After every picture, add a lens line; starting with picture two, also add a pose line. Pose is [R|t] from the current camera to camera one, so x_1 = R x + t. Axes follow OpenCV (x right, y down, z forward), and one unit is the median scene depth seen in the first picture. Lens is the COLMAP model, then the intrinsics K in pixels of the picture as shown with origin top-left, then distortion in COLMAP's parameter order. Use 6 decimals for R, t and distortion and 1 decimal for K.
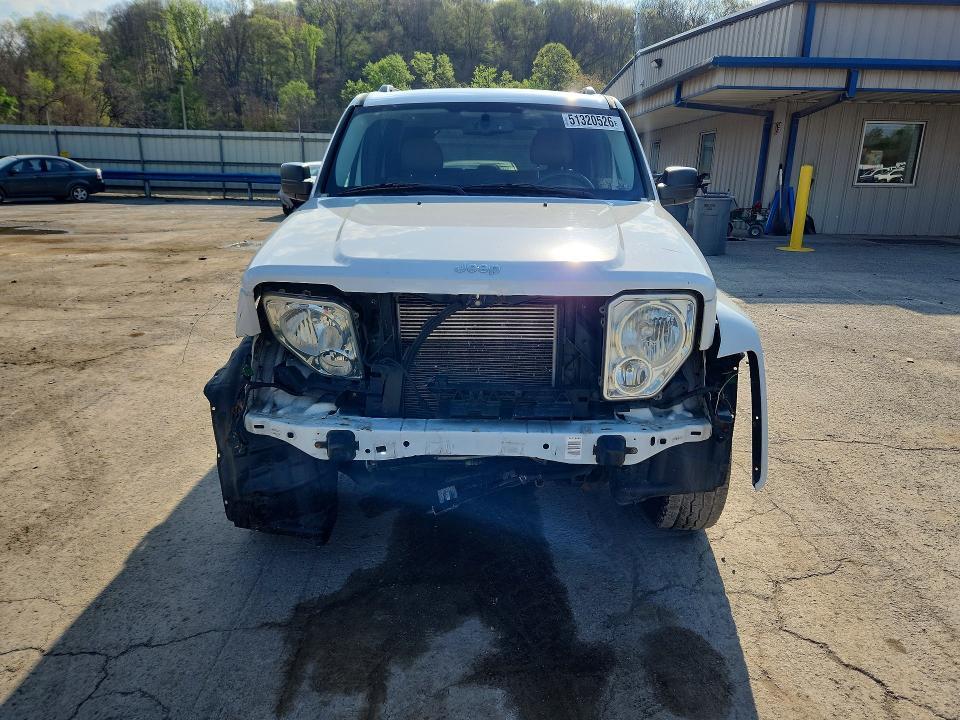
lens RADIAL K [[742.9, 0, 484.6], [0, 742.9, 361.2], [0, 0, 1]] dist [0.031278, 0.001037]
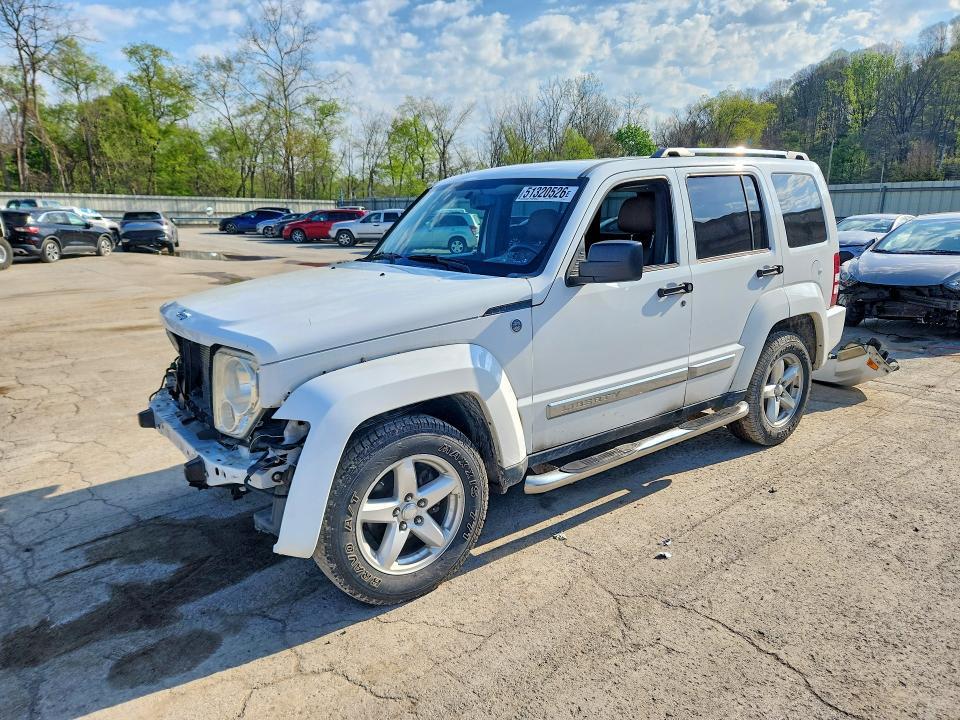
lens RADIAL K [[742.9, 0, 478.1], [0, 742.9, 362.7], [0, 0, 1]] dist [0.031278, 0.001037]
pose [[0.551995, 0.150863, -0.820086, 0.833662], [-0.199684, 0.978796, 0.045653, -0.117962], [0.809585, 0.138558, 0.570416, 0.371572]]
